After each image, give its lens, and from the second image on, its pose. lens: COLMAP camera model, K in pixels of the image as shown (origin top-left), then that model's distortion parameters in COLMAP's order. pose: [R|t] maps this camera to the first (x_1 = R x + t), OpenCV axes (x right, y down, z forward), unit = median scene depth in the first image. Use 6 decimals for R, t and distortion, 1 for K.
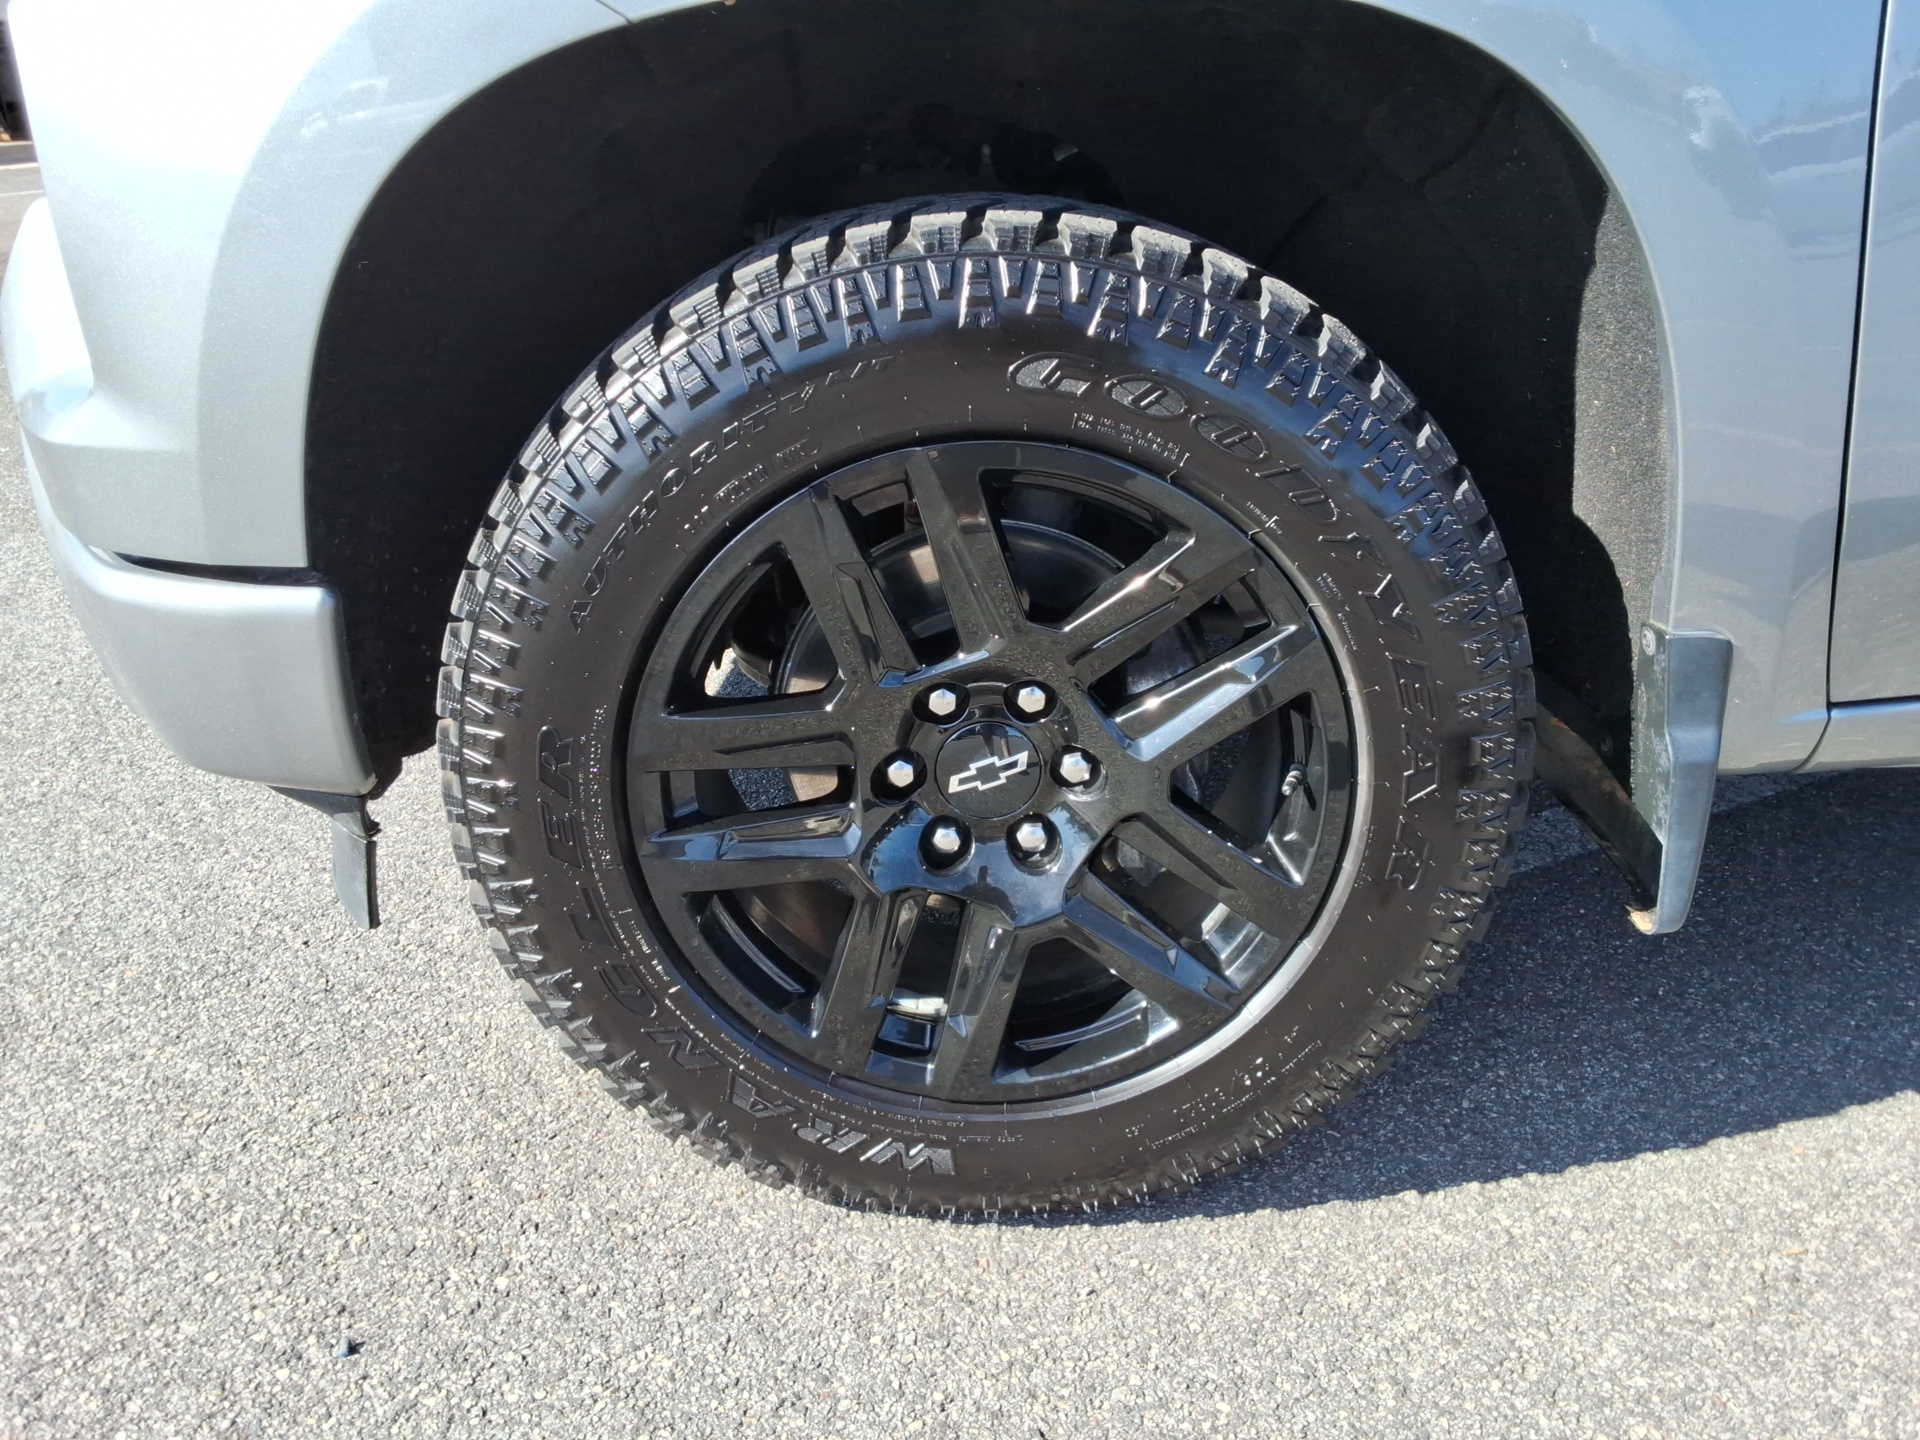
lens RADIAL K [[1540.3, 0, 979.2], [0, 1540.3, 718.6], [0, 0, 1]] dist [0.105618, -0.156553]
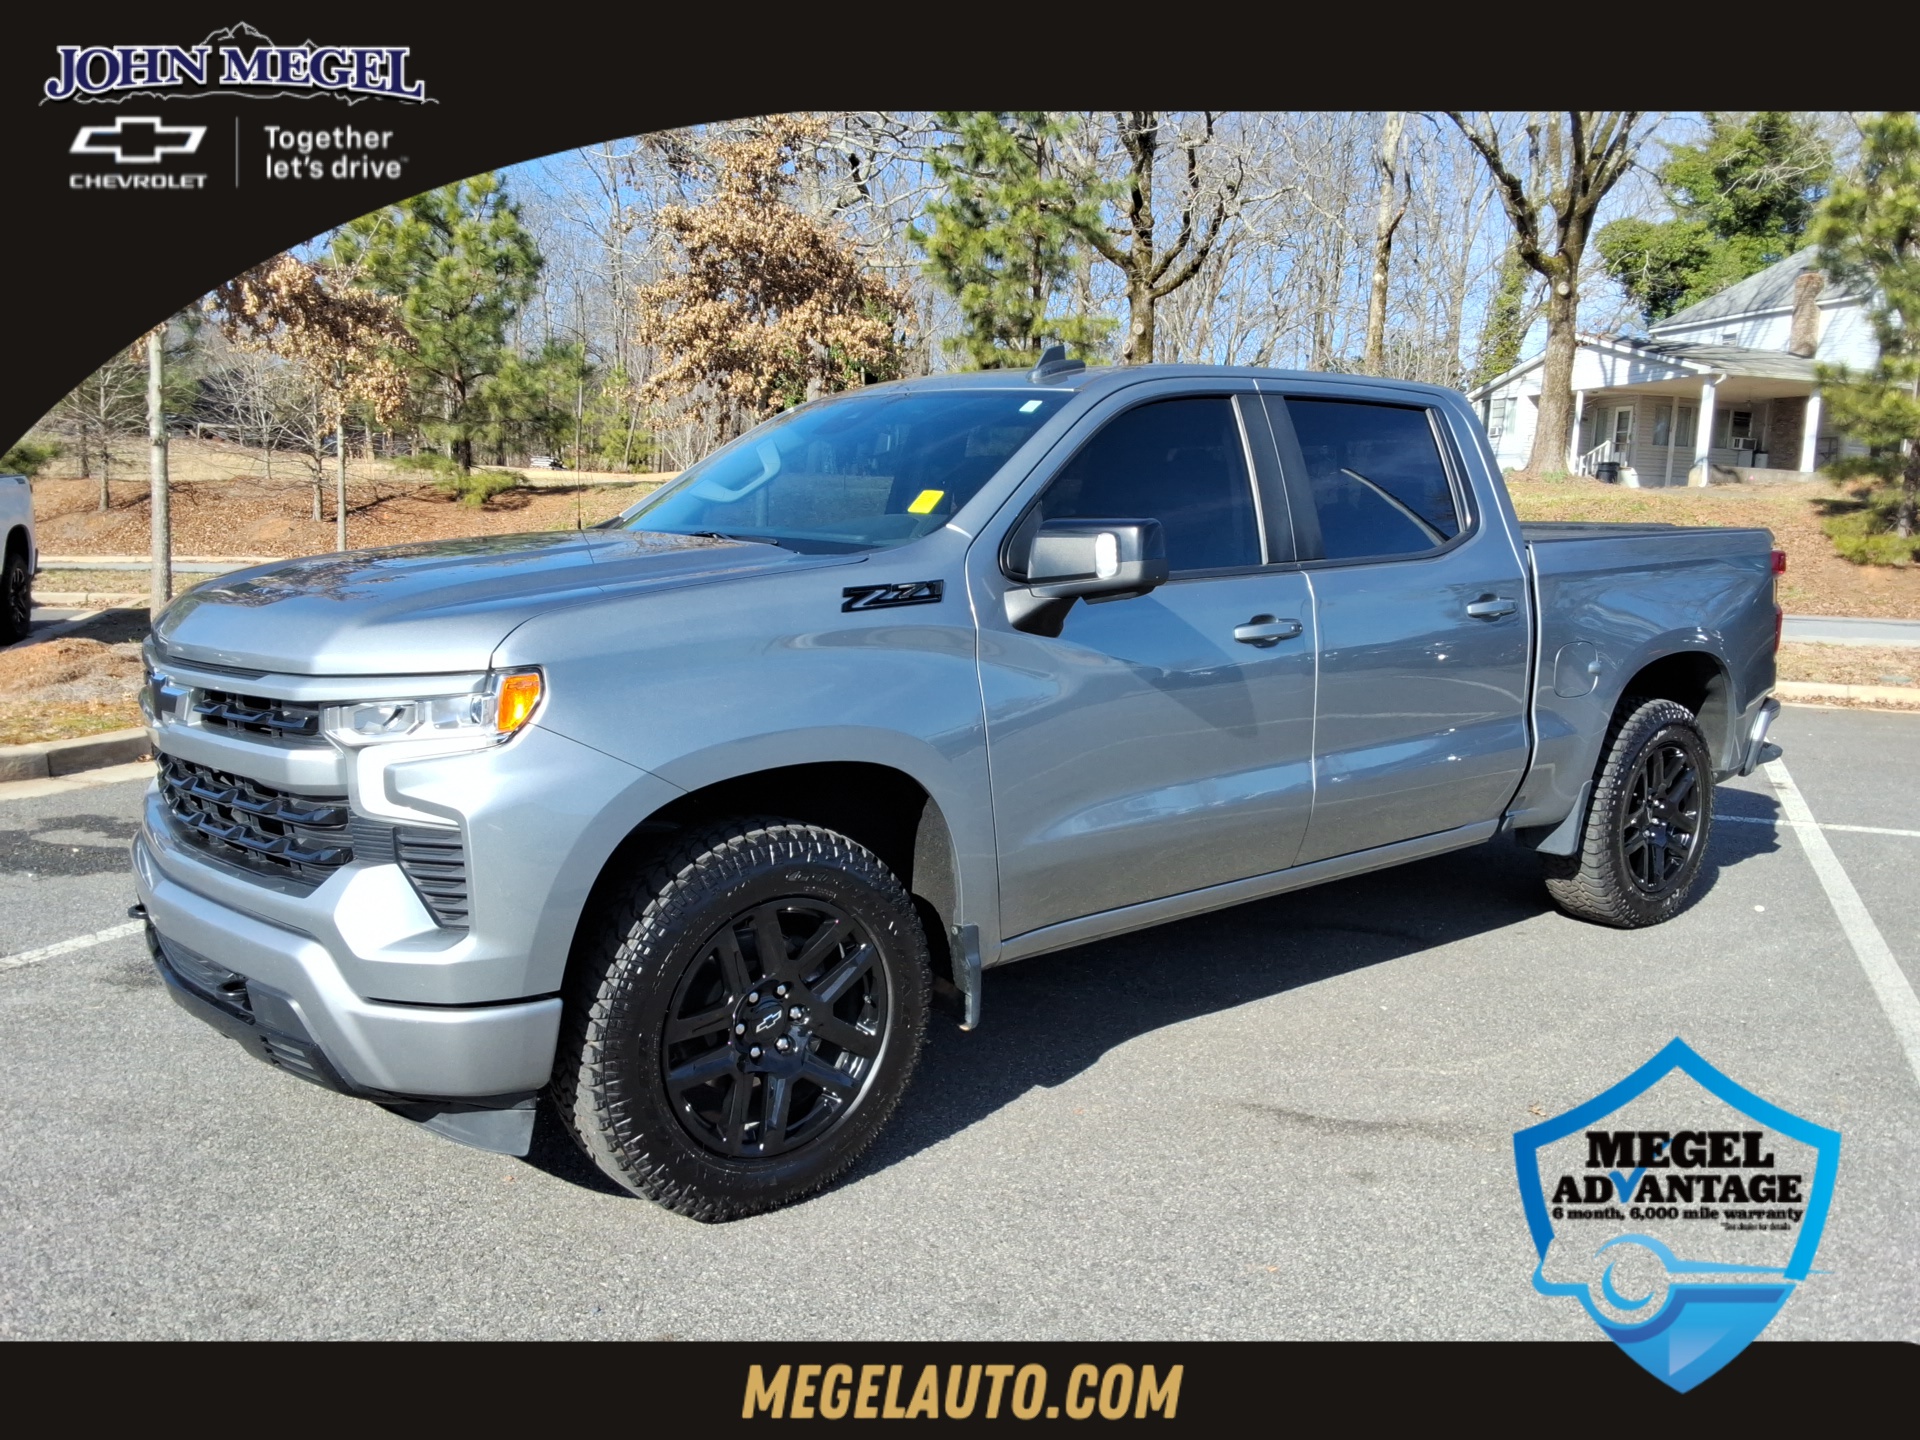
lens RADIAL K [[1540.3, 0, 979.2], [0, 1540.3, 718.6], [0, 0, 1]] dist [0.105618, -0.156553]
pose [[0.777419, -0.084158, 0.623327, -1.350941], [0.224147, 0.963014, -0.149539, 0.013537], [-0.587688, 0.255971, 0.767530, -1.419821]]
